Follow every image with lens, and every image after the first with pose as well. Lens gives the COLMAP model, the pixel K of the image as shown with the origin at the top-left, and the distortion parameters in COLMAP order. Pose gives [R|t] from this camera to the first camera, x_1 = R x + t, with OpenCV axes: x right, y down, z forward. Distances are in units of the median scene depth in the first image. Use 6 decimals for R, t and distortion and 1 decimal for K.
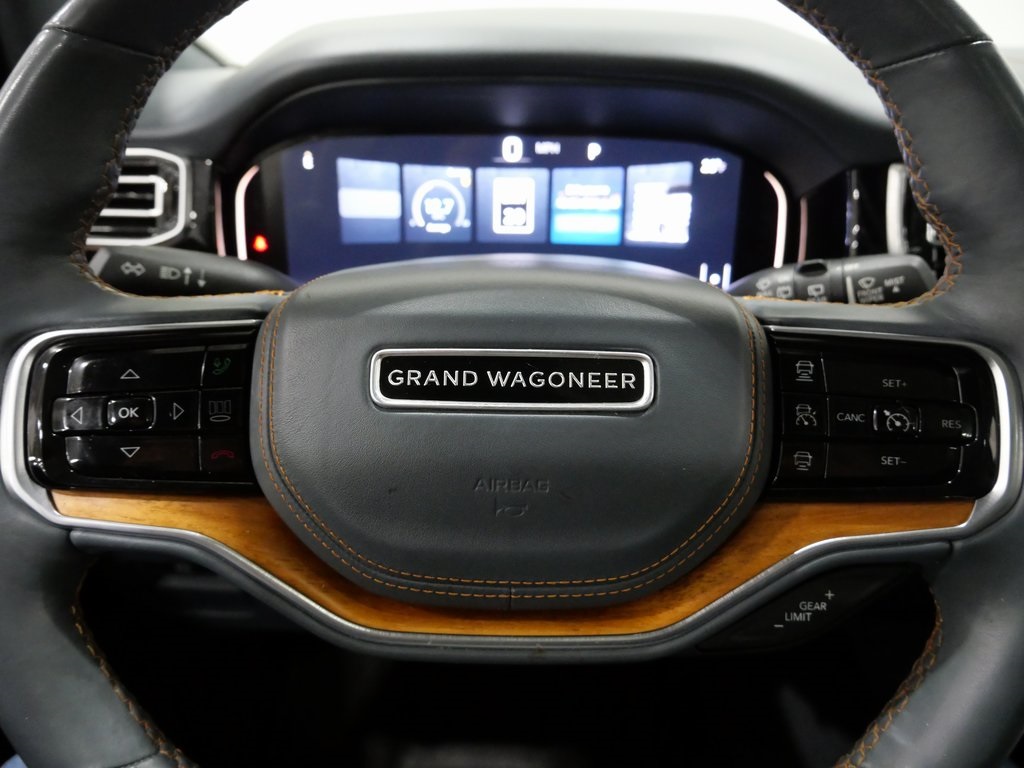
lens RADIAL K [[732.0, 0, 512.0], [0, 732.0, 384.0], [0, 0, 1]] dist [-0.005282, 0.003211]
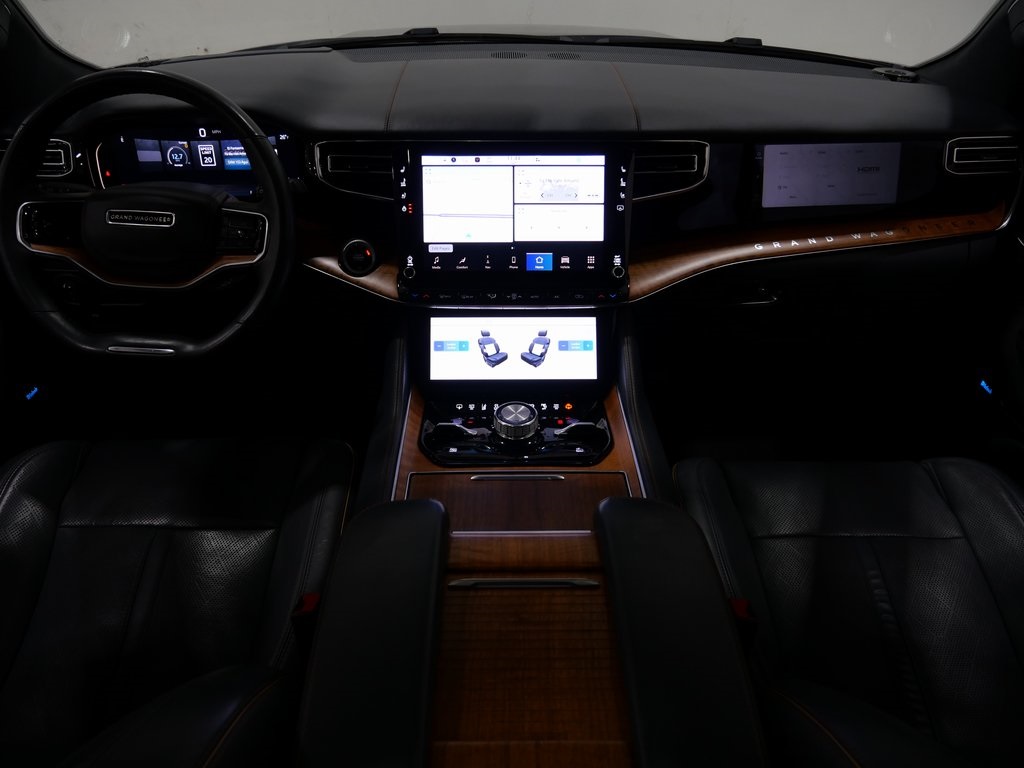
lens RADIAL K [[732.0, 0, 512.0], [0, 732.0, 384.0], [0, 0, 1]] dist [-0.005282, 0.003211]
pose [[0.999652, -0.024570, 0.009572, 1.007589], [0.022776, 0.987482, 0.156079, 0.162655], [-0.013287, -0.155807, 0.987698, -1.614684]]
